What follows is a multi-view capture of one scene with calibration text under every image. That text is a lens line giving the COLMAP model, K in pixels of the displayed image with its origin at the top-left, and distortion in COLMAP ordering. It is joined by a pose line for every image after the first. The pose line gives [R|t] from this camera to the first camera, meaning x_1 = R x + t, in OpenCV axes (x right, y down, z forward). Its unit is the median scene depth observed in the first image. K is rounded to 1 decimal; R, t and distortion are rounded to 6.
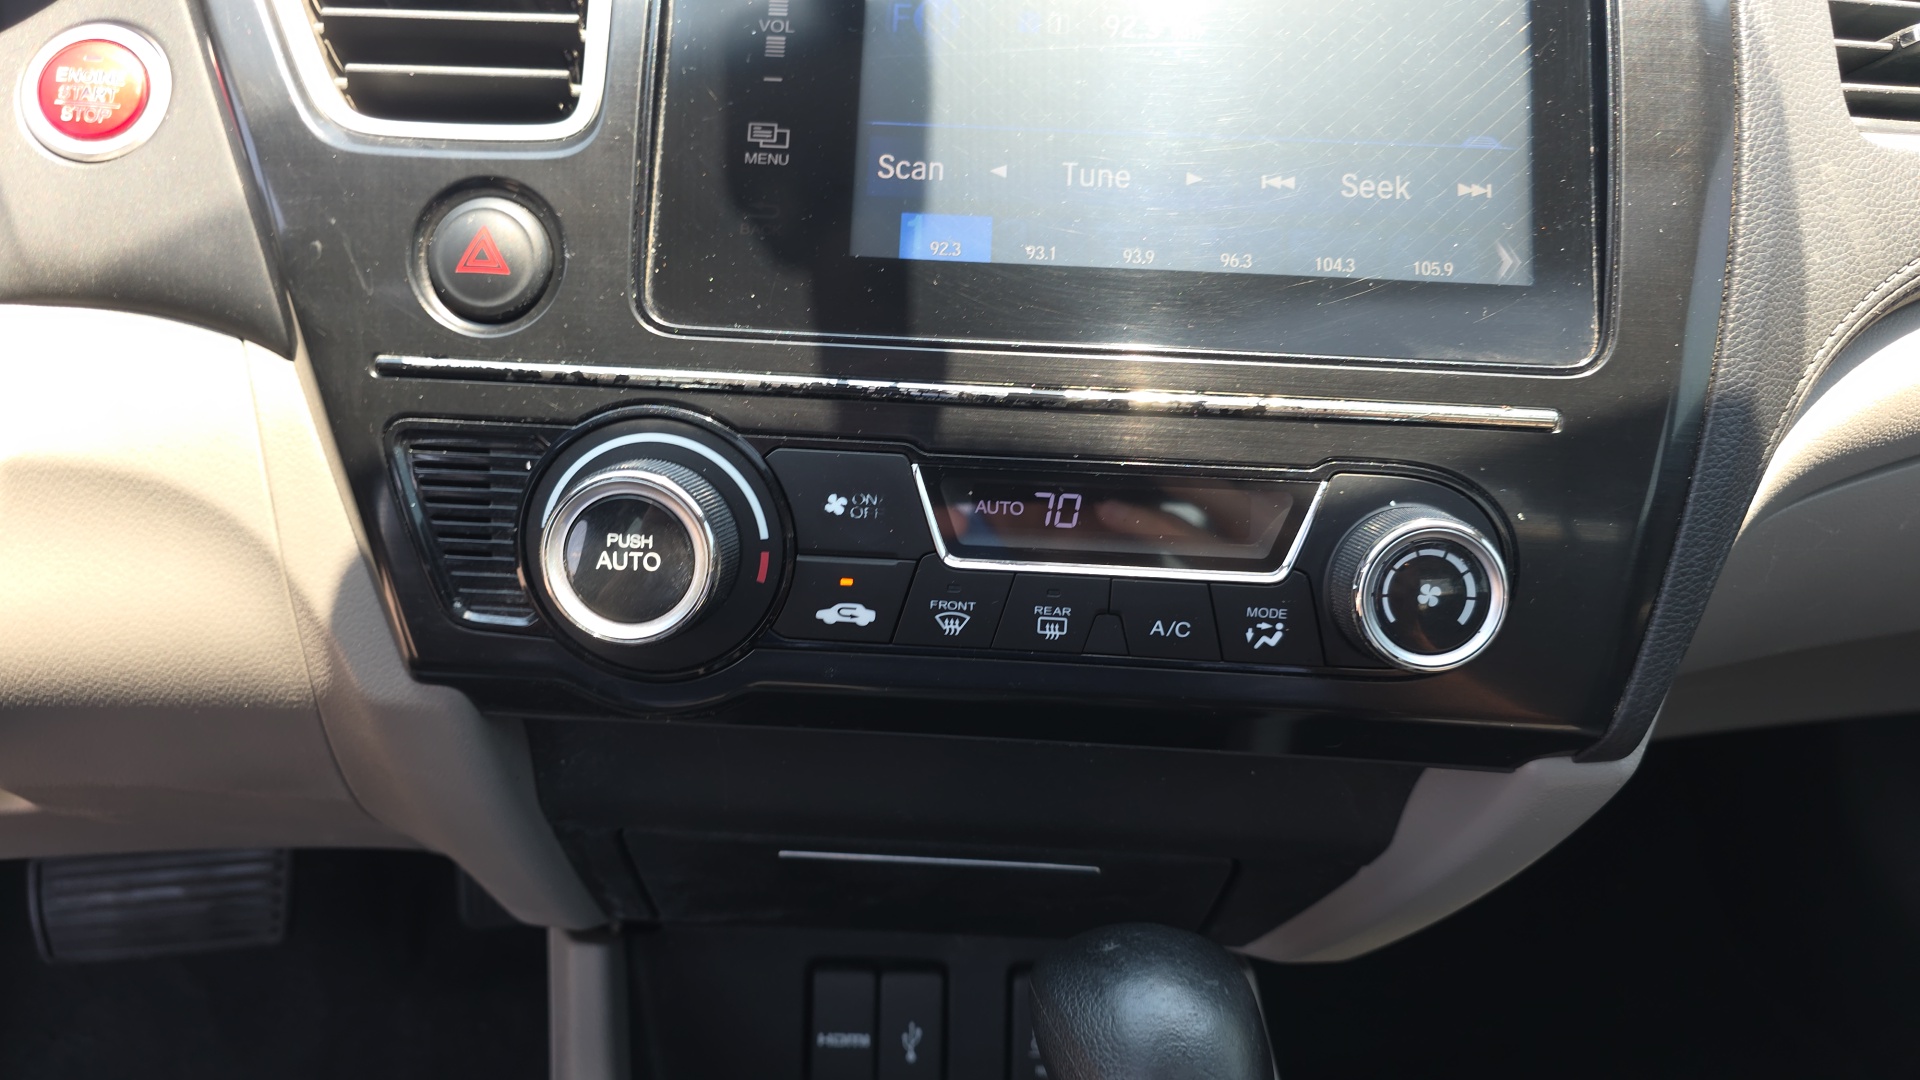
lens RADIAL K [[1359.2, 0, 939.8], [0, 1359.2, 541.1], [0, 0, 1]] dist [0.018411, -0.046095]
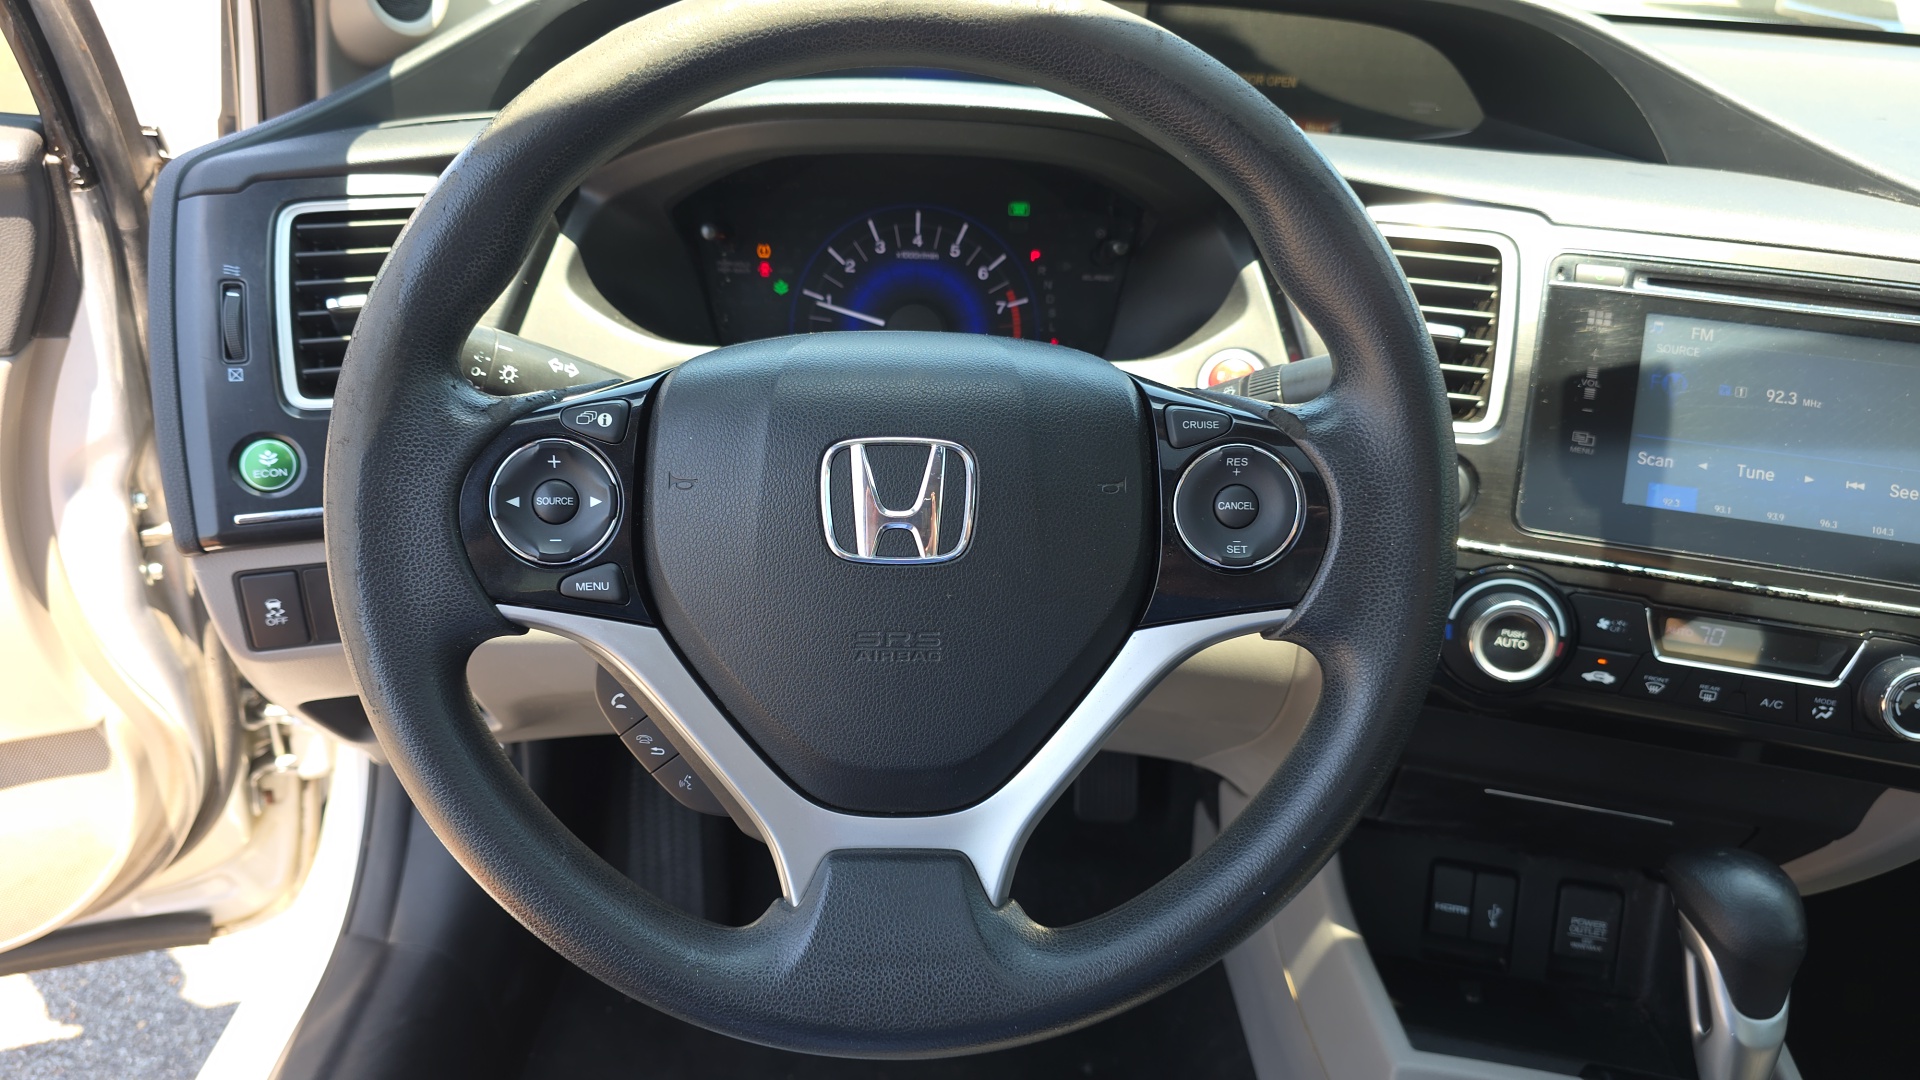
lens RADIAL K [[1322.5, 0, 953.0], [0, 1322.5, 549.9], [0, 0, 1]] dist [0.051318, -0.070013]
pose [[0.980857, 0.103537, -0.164922, -0.716549], [-0.099283, 0.994483, 0.033857, -0.108336], [0.167517, -0.016835, 0.985725, -1.145486]]
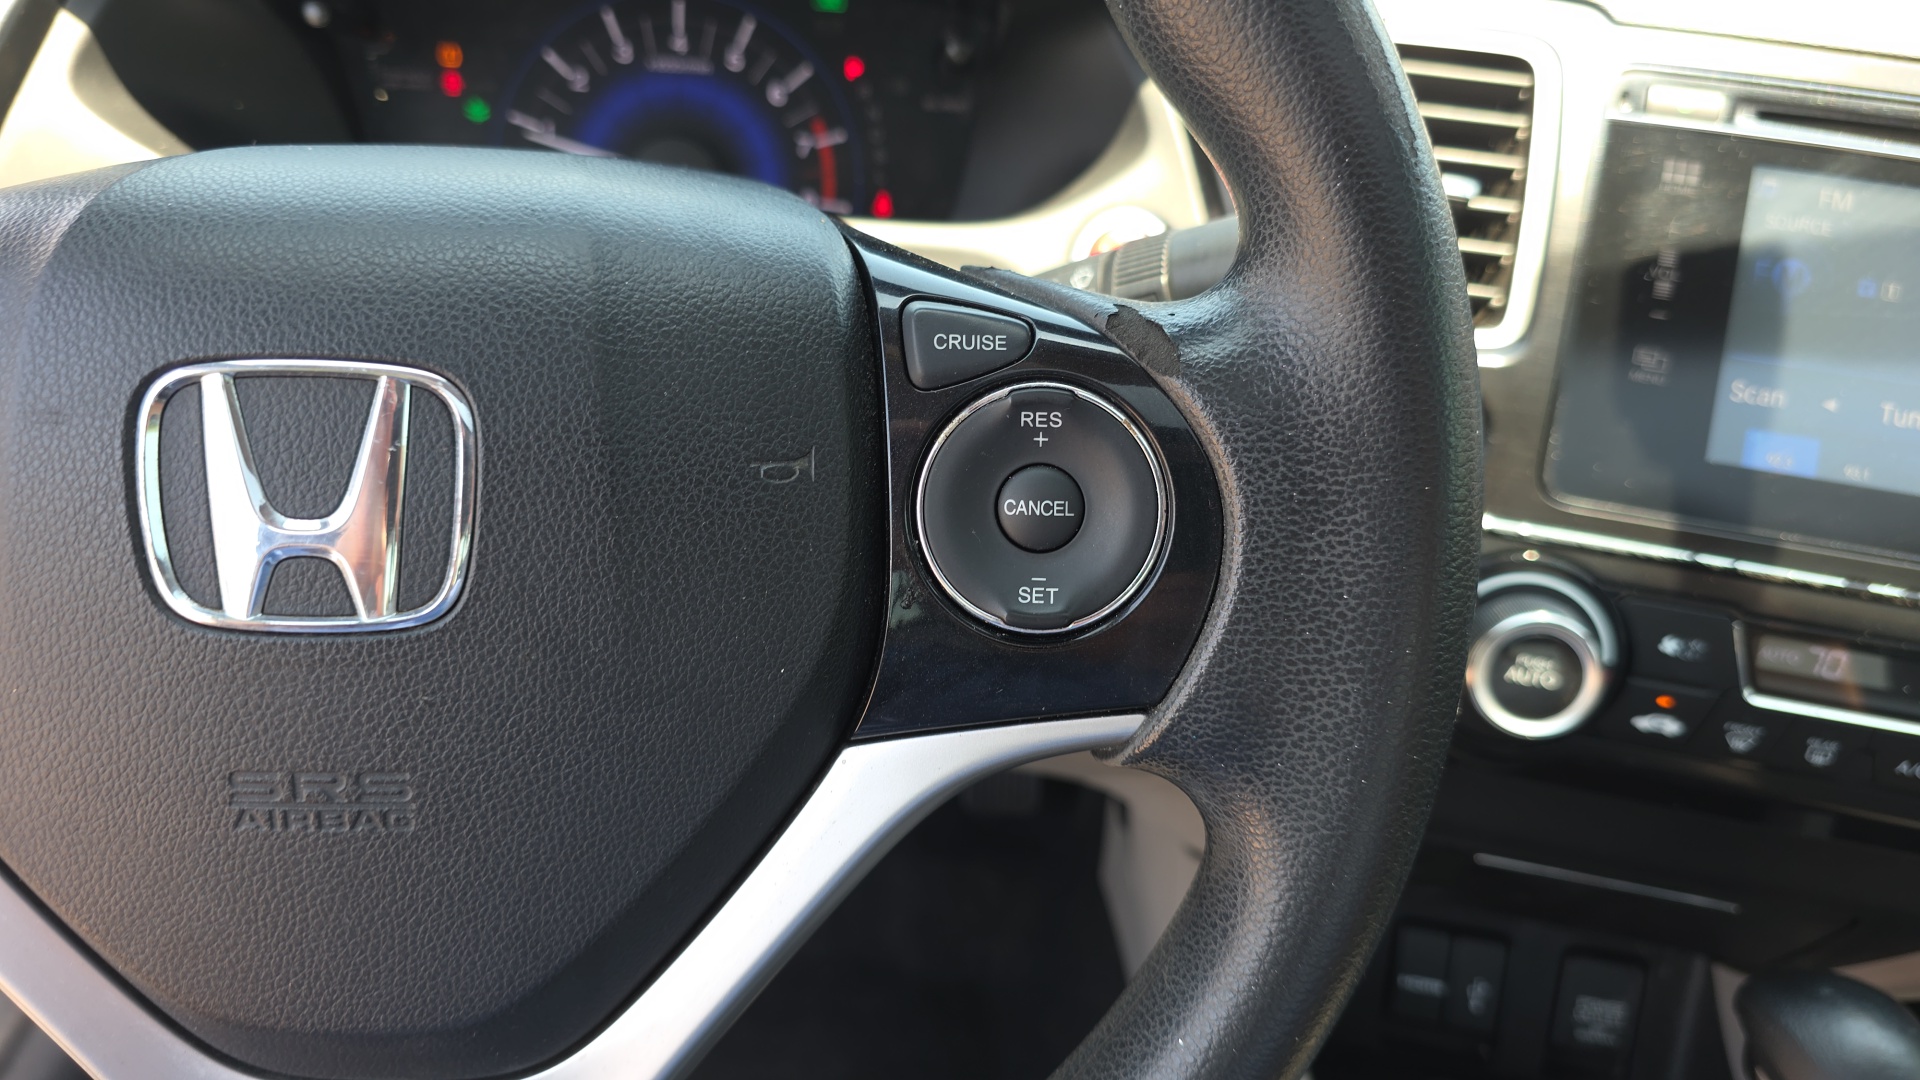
lens RADIAL K [[1369.3, 0, 965.4], [0, 1369.3, 530.7], [0, 0, 1]] dist [-0.001151, -0.010082]
pose [[0.984539, 0.123818, -0.123900, -0.605297], [-0.112226, 0.988980, 0.096557, -0.190684], [0.134490, -0.081159, 0.987586, -0.419390]]
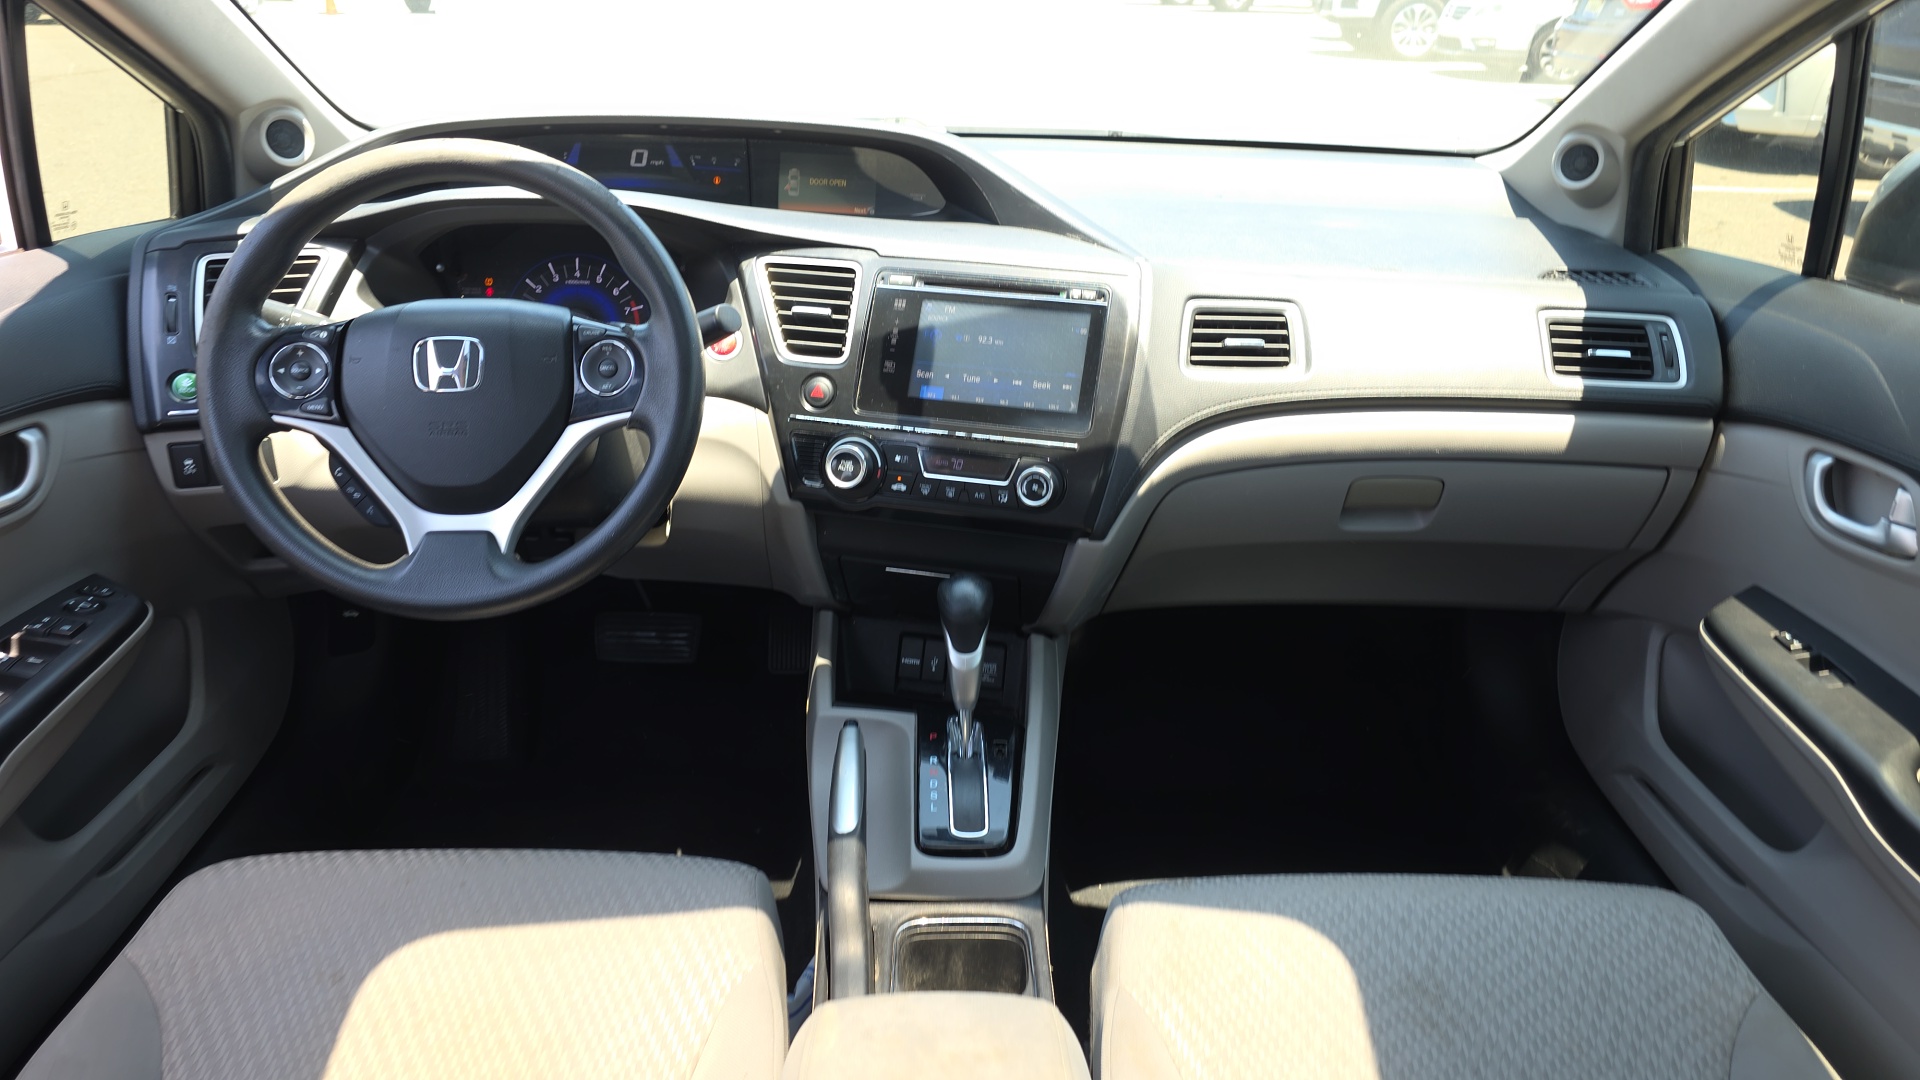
lens RADIAL K [[1295.8, 0, 963.0], [0, 1295.8, 515.1], [0, 0, 1]] dist [0.069909, -0.076048]
pose [[0.984032, 0.067062, -0.164878, 0.736013], [-0.076821, 0.995607, -0.053537, 0.321171], [0.160563, 0.065348, 0.984860, -2.648573]]
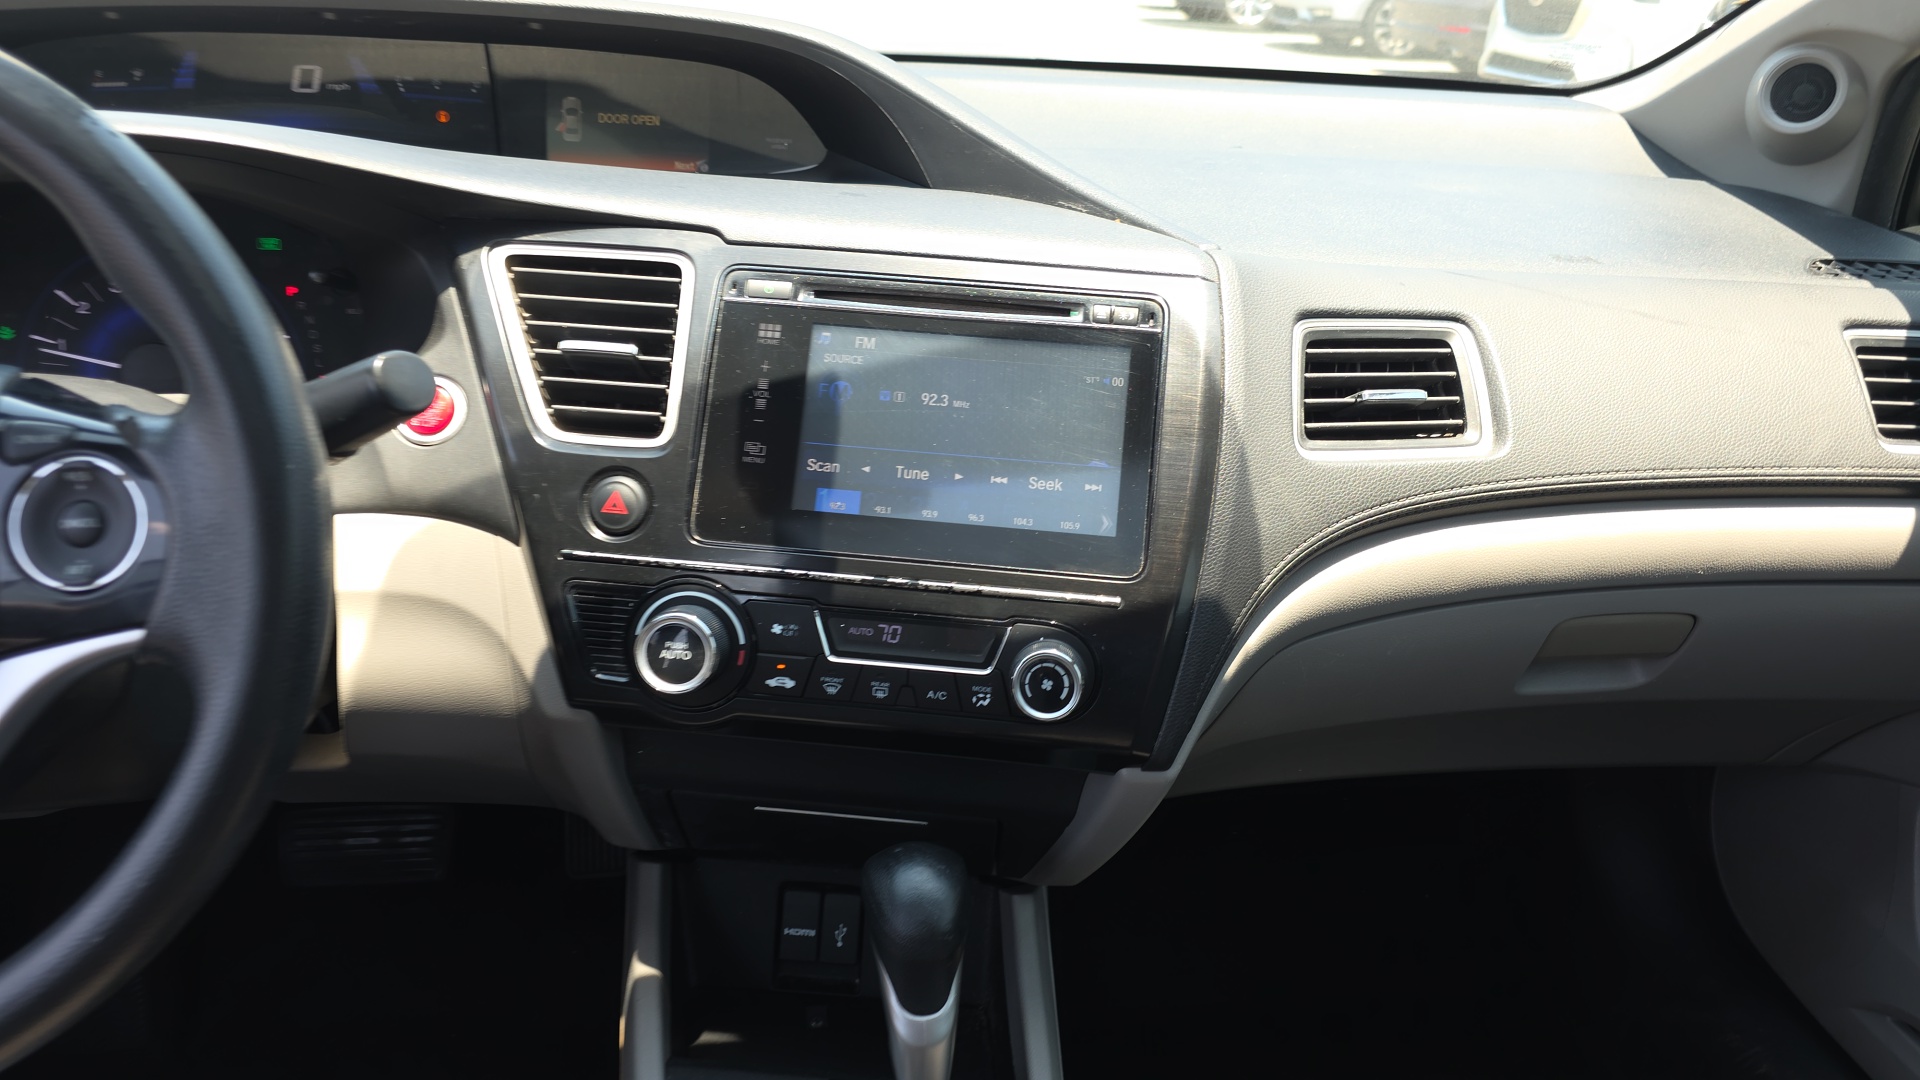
lens RADIAL K [[1320.4, 0, 969.8], [0, 1320.4, 531.0], [0, 0, 1]] dist [0.091533, -0.133980]
pose [[0.998655, 0.037187, -0.036131, 0.283020], [-0.038519, 0.998577, -0.036880, -0.112527], [0.034708, 0.038222, 0.998666, -1.012789]]
